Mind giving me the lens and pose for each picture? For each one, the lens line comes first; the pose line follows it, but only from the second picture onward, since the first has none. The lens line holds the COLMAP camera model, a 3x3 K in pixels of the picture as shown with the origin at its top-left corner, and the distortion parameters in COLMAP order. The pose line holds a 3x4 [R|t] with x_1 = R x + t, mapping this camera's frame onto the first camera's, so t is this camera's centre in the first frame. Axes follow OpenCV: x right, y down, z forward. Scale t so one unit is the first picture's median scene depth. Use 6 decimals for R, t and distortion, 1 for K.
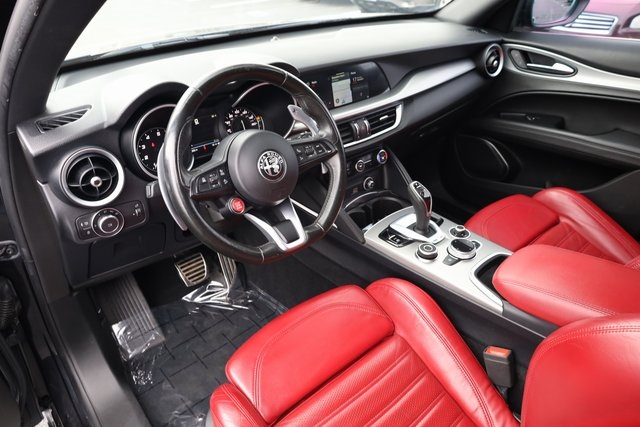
lens RADIAL K [[442.3, 0, 318.3], [0, 442.3, 217.3], [0, 0, 1]] dist [-0.019345, 0.002310]
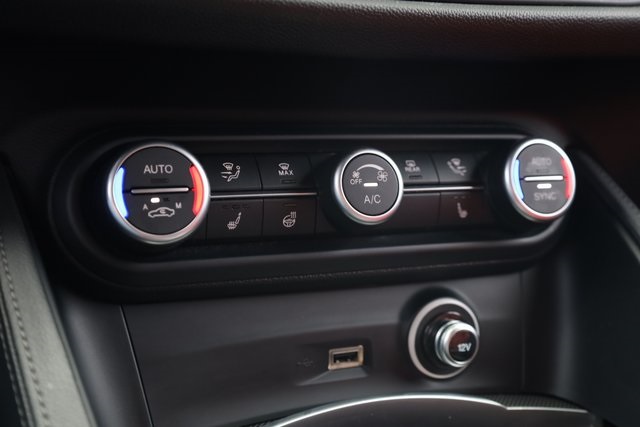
lens RADIAL K [[805.5, 0, 320.7], [0, 805.5, 215.4], [0, 0, 1]] dist [-0.034693, 0.000000]
pose [[0.959324, 0.075999, -0.271884, 0.169112], [-0.175947, 0.914111, -0.365300, -0.002186], [0.220770, 0.398279, 0.890300, 0.822791]]
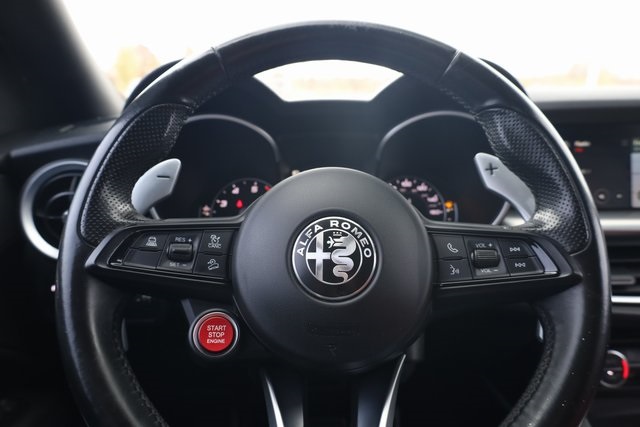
lens RADIAL K [[442.3, 0, 318.9], [0, 442.3, 219.1], [0, 0, 1]] dist [-0.019345, 0.002310]
pose [[0.764844, 0.137959, -0.629270, 0.075507], [-0.335945, 0.918883, -0.206870, -0.048529], [0.549686, 0.369624, 0.749149, 0.522545]]
